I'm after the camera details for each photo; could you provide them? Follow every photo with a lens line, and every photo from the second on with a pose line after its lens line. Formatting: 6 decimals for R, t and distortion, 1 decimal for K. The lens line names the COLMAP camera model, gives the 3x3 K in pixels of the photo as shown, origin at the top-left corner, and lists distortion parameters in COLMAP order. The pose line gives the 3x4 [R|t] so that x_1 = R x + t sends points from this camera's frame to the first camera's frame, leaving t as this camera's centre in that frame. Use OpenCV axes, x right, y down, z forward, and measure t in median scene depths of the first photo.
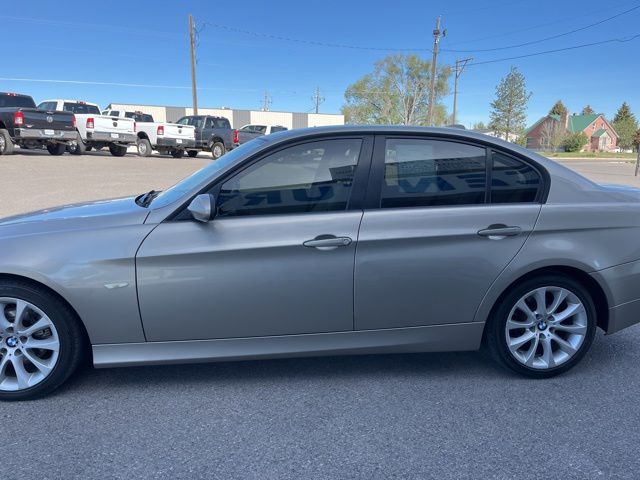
lens RADIAL K [[485.4, 0, 316.5], [0, 485.4, 237.6], [0, 0, 1]] dist [0.072923, -0.094771]
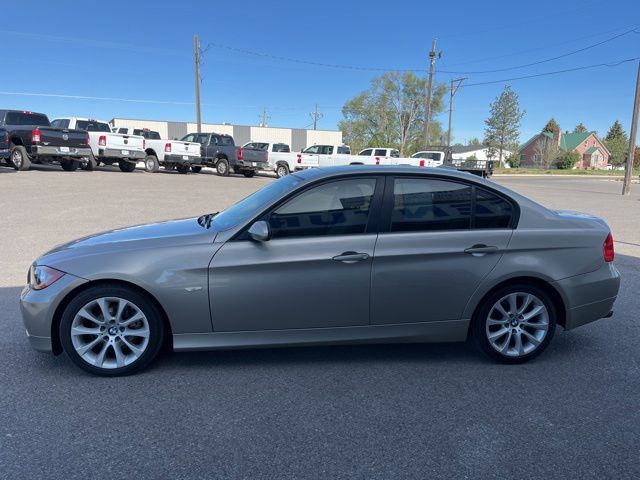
lens RADIAL K [[485.4, 0, 318.2], [0, 485.4, 239.7], [0, 0, 1]] dist [0.072923, -0.094771]
pose [[0.999901, 0.007550, 0.011908, -0.013115], [-0.007271, 0.999701, -0.023339, -0.001093], [-0.012080, 0.023251, 0.999657, -0.051085]]
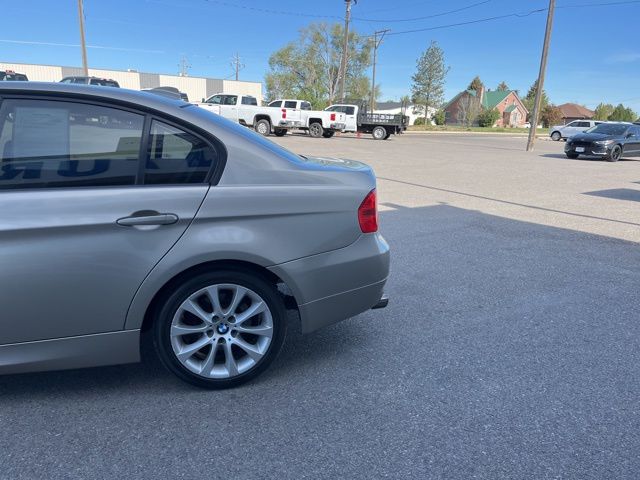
lens RADIAL K [[485.4, 0, 317.7], [0, 485.4, 239.2], [0, 0, 1]] dist [0.072923, -0.094771]
pose [[0.989983, -0.012429, 0.140641, 0.088784], [0.003766, 0.998088, 0.061702, -0.004860], [-0.141139, -0.060554, 0.988136, 0.025851]]
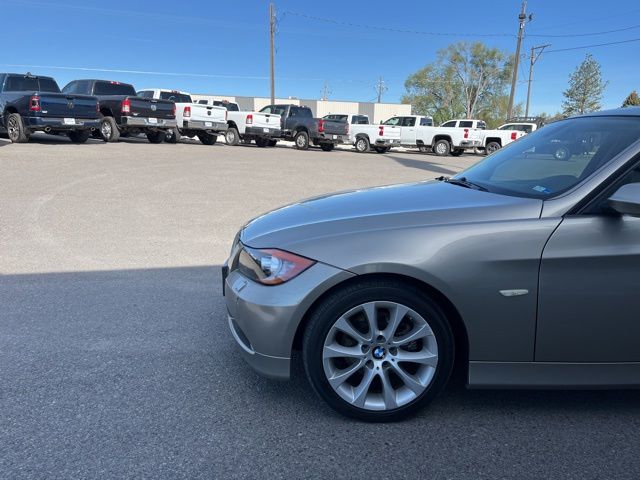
lens RADIAL K [[485.4, 0, 312.5], [0, 485.4, 232.2], [0, 0, 1]] dist [0.072923, -0.094771]
pose [[0.994110, 0.027639, -0.104796, -0.100456], [-0.026846, 0.999599, 0.008965, -0.000268], [0.105002, -0.006099, 0.994453, 0.022566]]
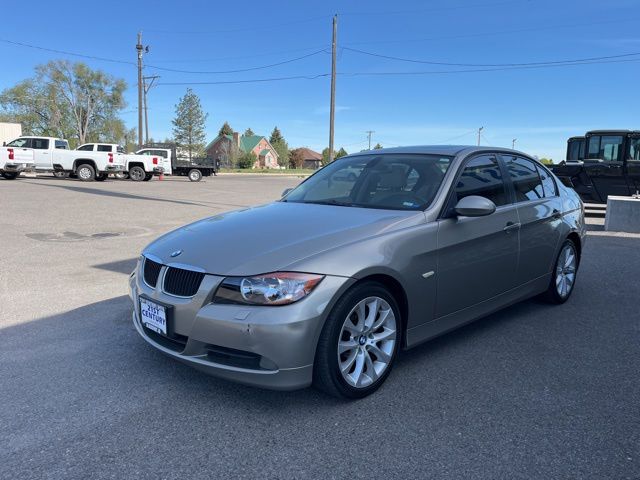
lens RADIAL K [[485.4, 0, 319.1], [0, 485.4, 237.7], [0, 0, 1]] dist [0.072923, -0.094771]
pose [[0.796263, -0.085665, 0.598855, -0.202792], [0.104389, 0.994531, 0.003466, -0.003668], [-0.595876, 0.059754, 0.800850, 0.029493]]
